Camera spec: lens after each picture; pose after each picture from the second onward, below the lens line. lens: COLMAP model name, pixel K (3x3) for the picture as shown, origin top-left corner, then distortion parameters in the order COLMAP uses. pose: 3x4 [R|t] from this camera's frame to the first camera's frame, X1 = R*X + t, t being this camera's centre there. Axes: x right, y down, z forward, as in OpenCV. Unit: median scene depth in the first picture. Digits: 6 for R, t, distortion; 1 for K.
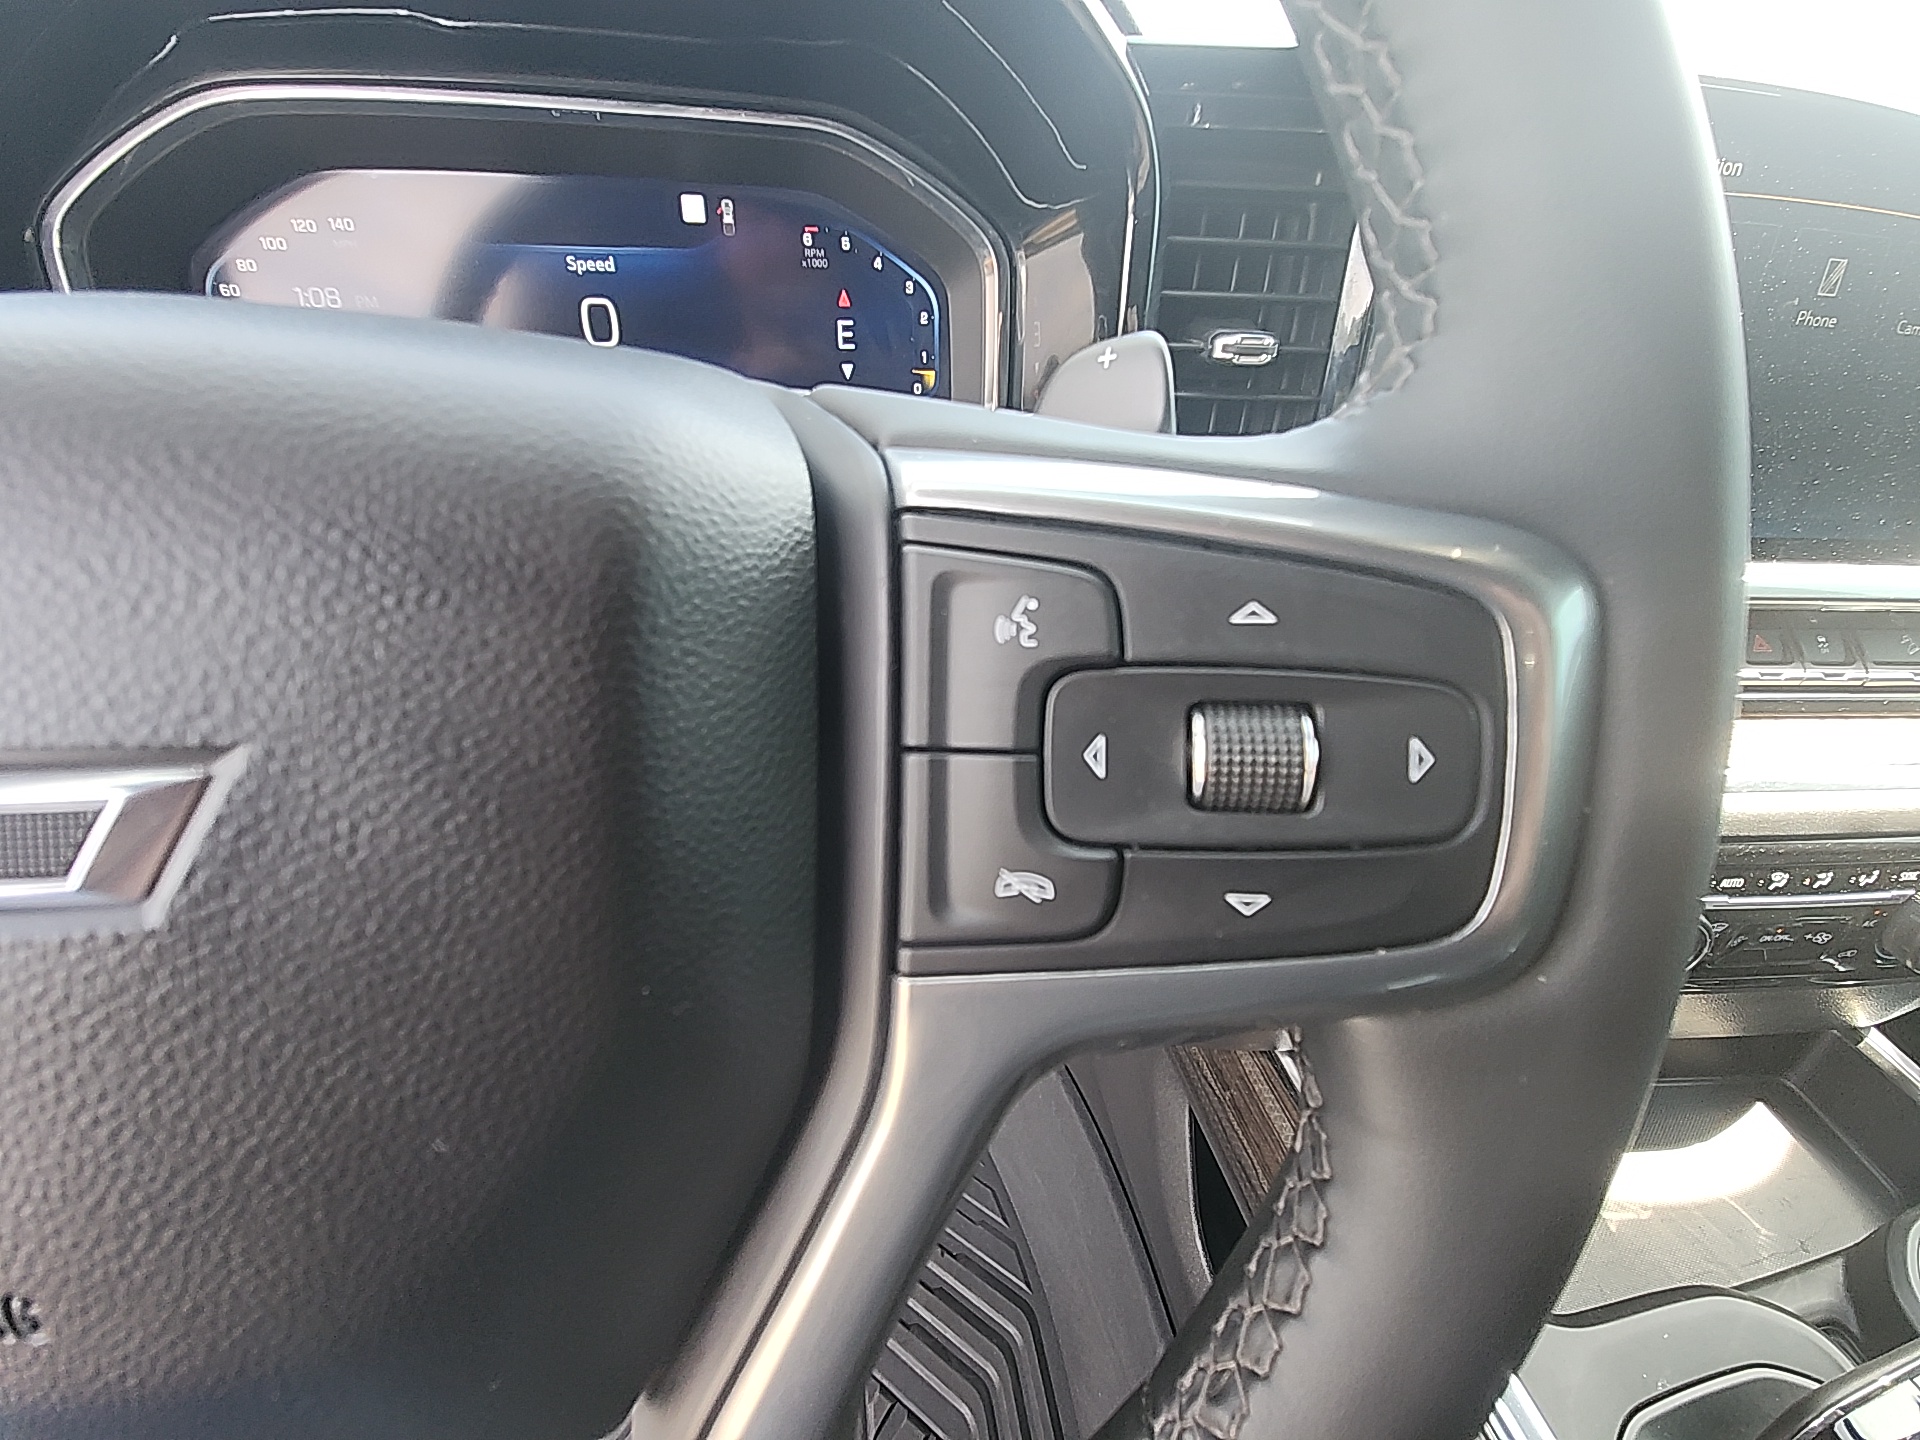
lens RADIAL K [[773.3, 0, 951.5], [0, 773.3, 702.8], [0, 0, 1]] dist [0.008719, -0.007221]
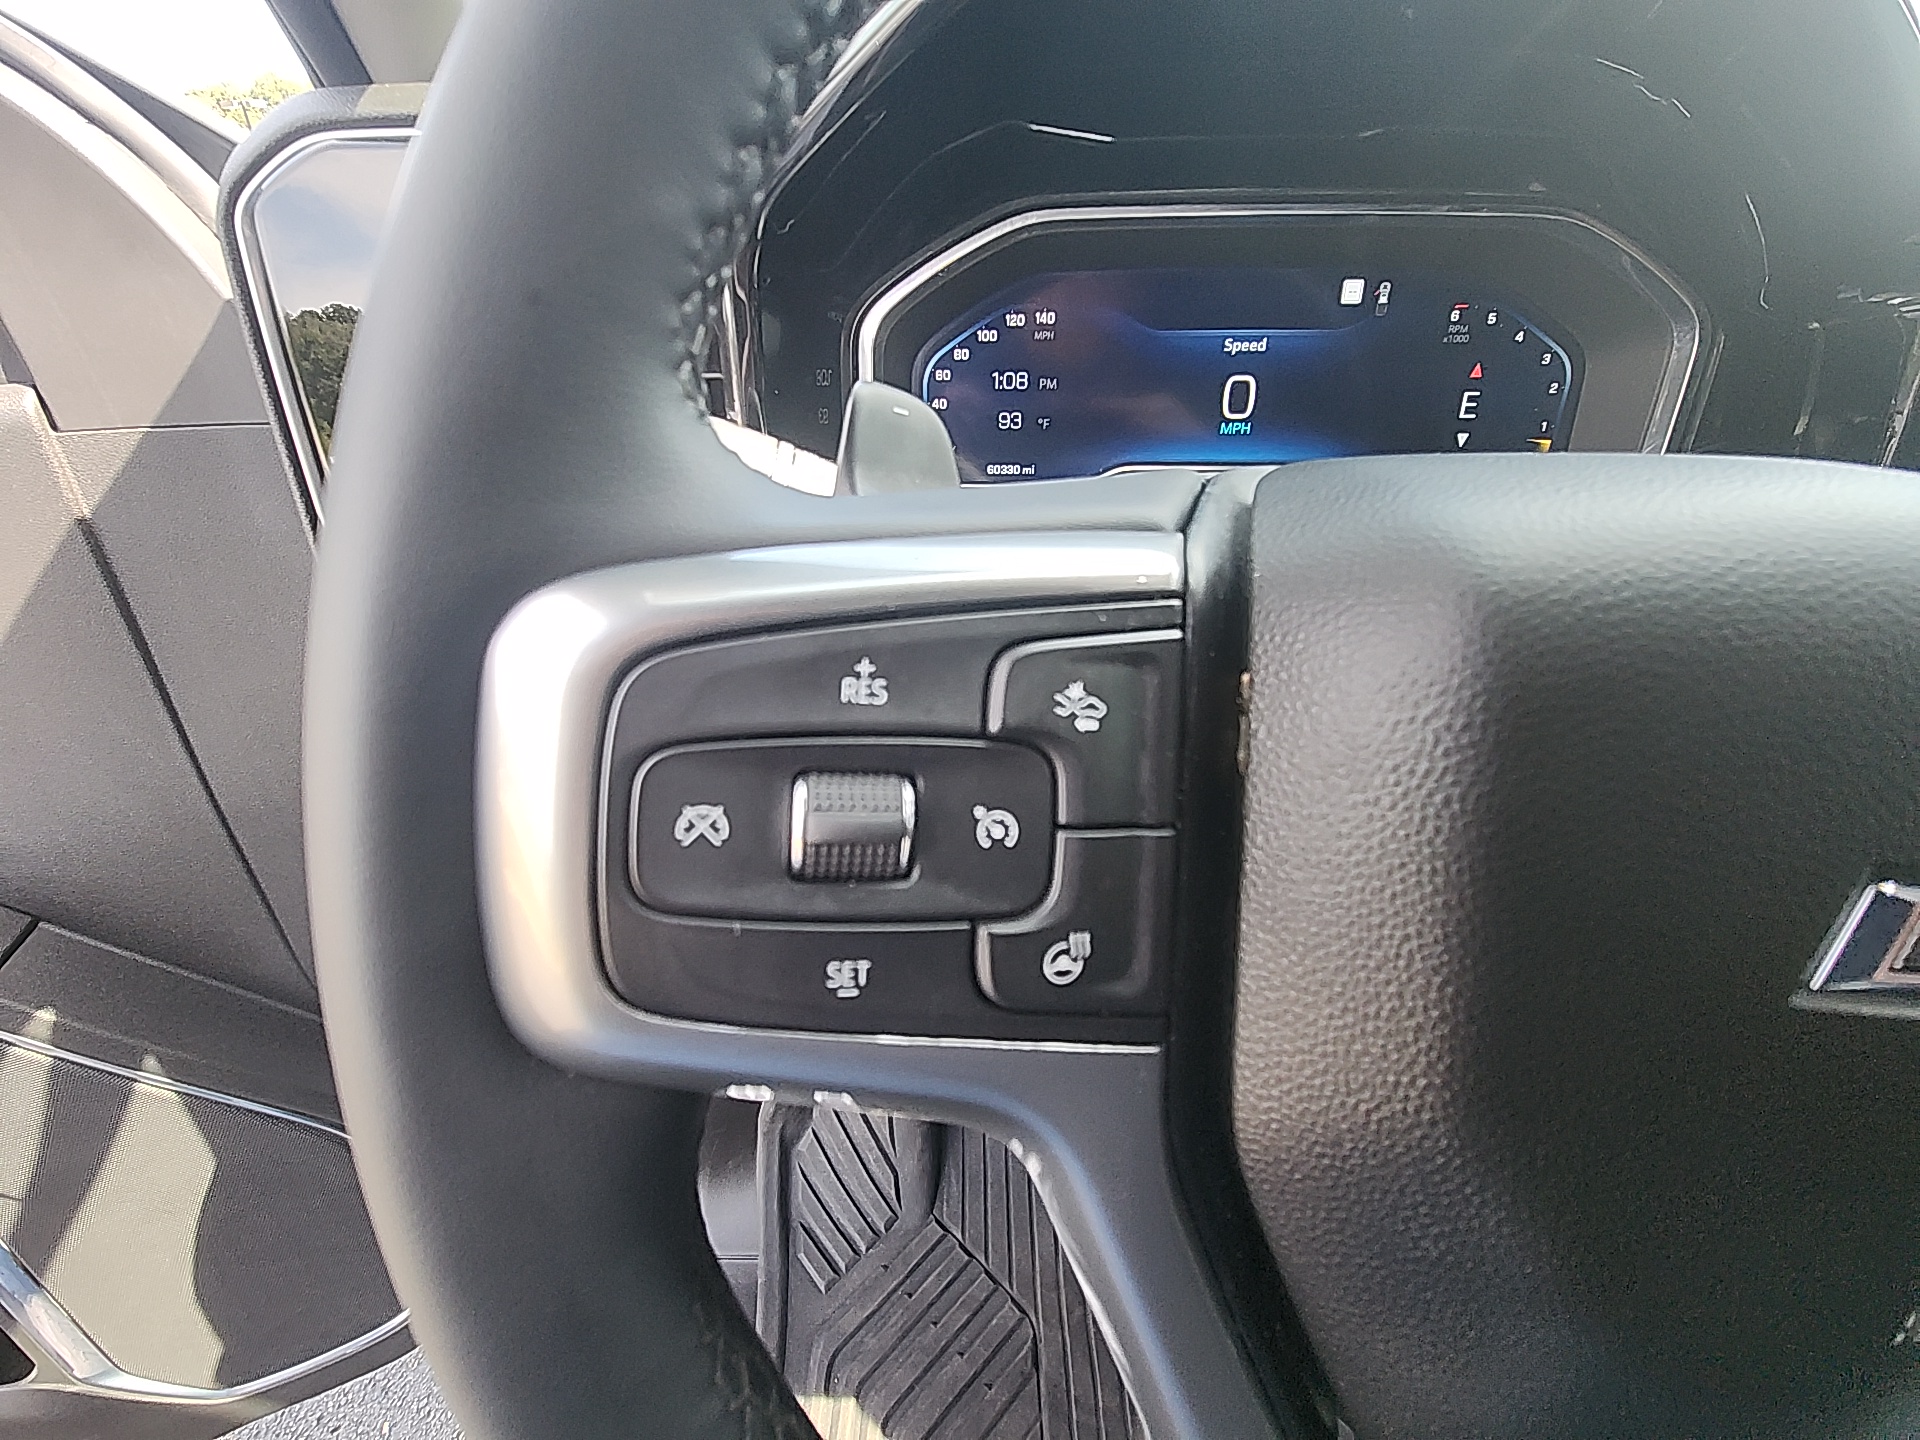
lens RADIAL K [[773.3, 0, 947.9], [0, 773.3, 702.0], [0, 0, 1]] dist [0.008719, -0.007221]
pose [[0.978772, 0.069693, -0.192740, -0.634929], [-0.075947, 0.996792, -0.025243, -0.008989], [0.190363, 0.039345, 0.980925, -0.124970]]
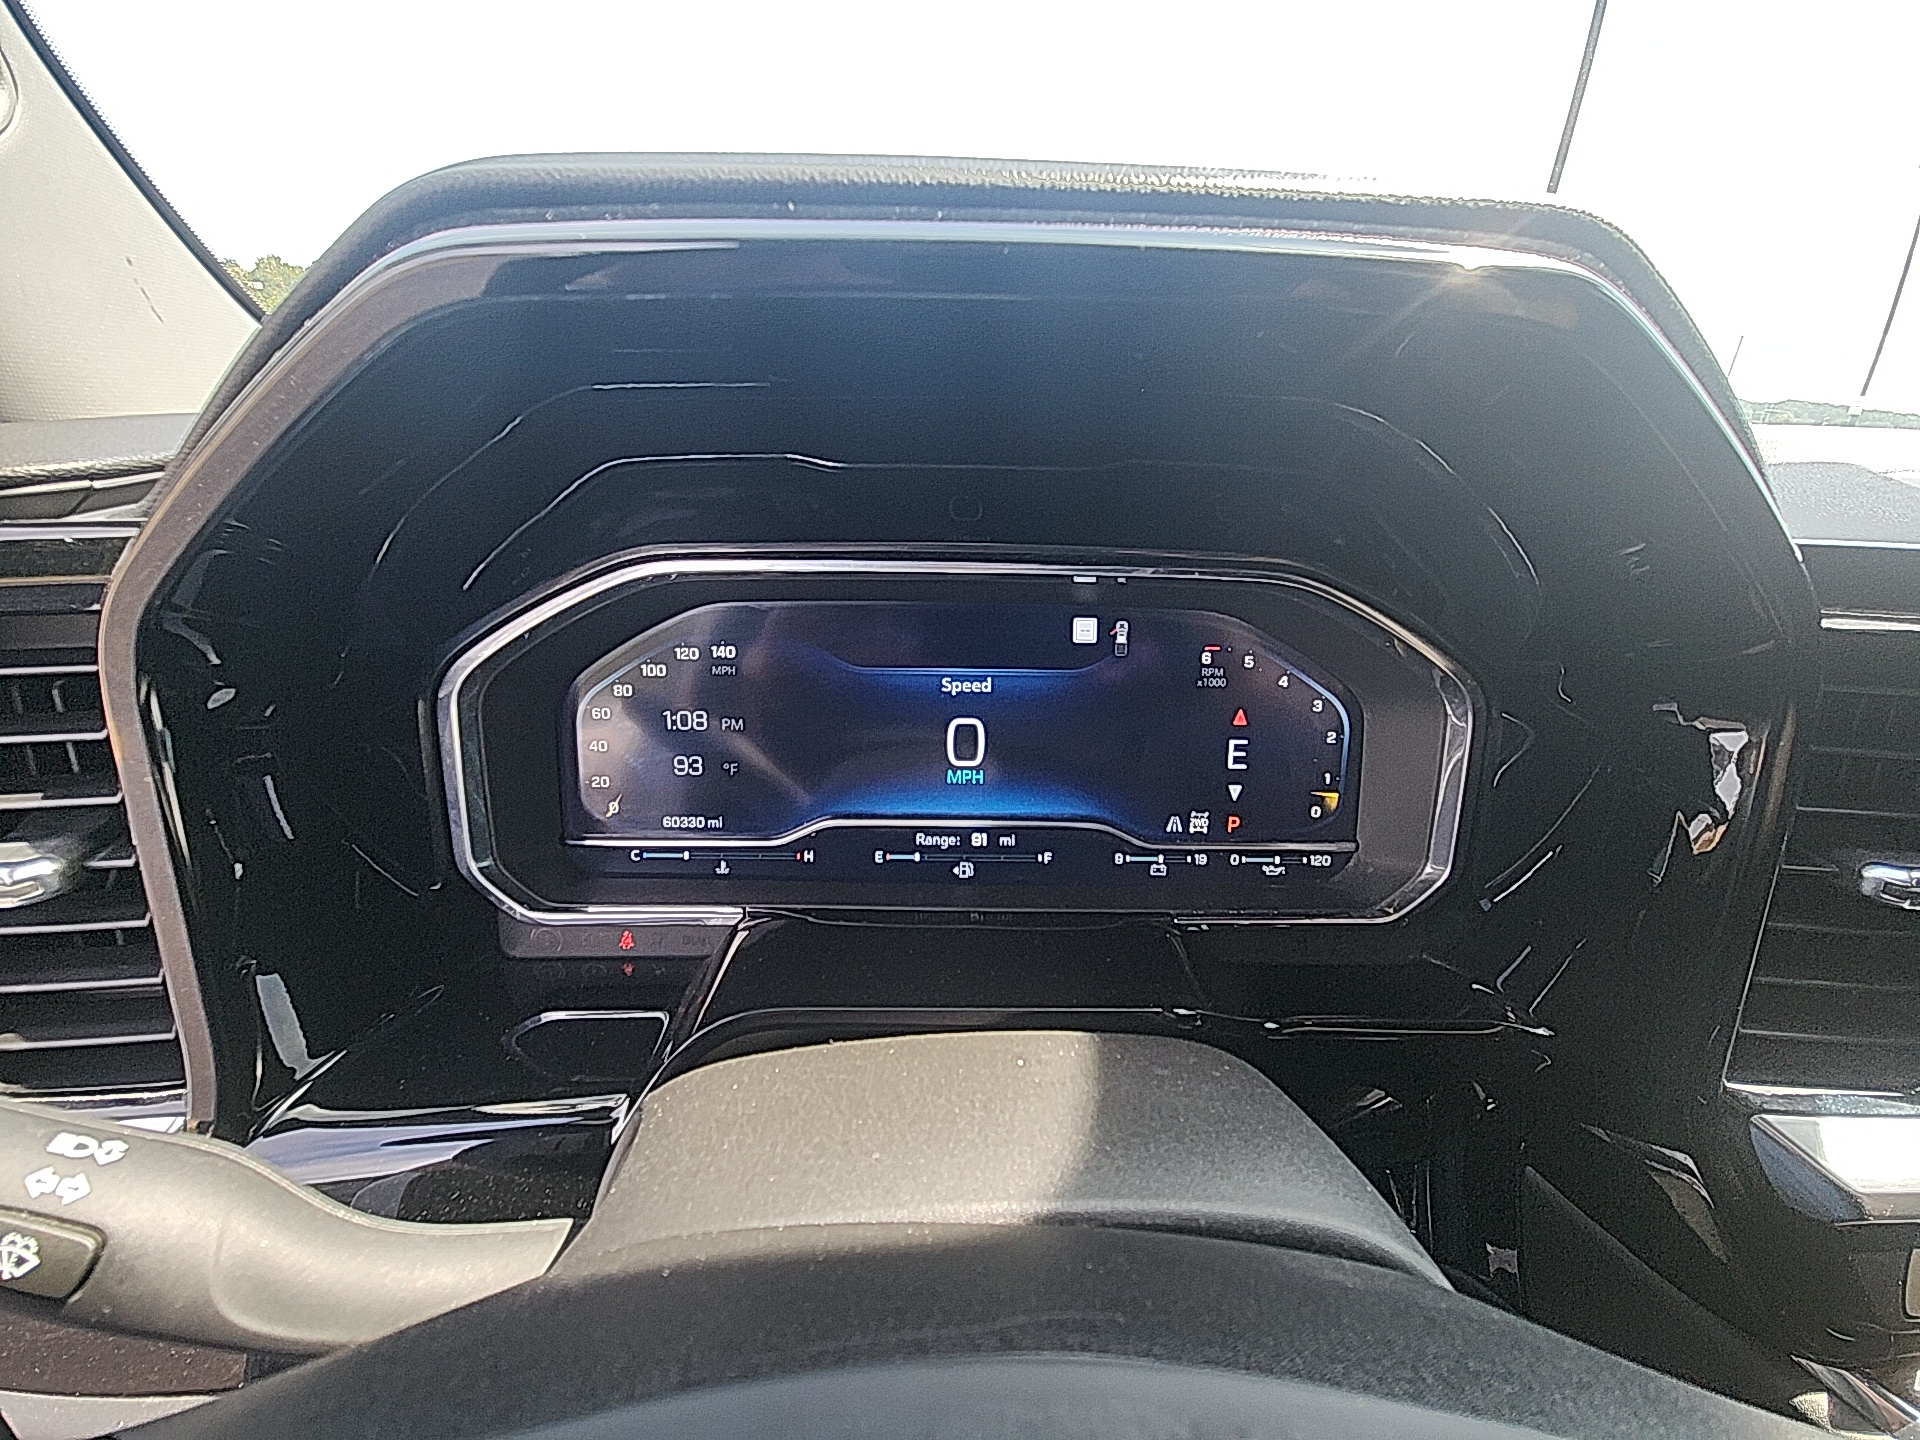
lens RADIAL K [[773.3, 0, 944.6], [0, 773.3, 703.5], [0, 0, 1]] dist [0.008719, -0.007221]
pose [[0.988668, 0.037211, -0.145437, -0.362405], [-0.068385, 0.974073, -0.215651, -0.352414], [0.133641, 0.223153, 0.965579, 0.132040]]
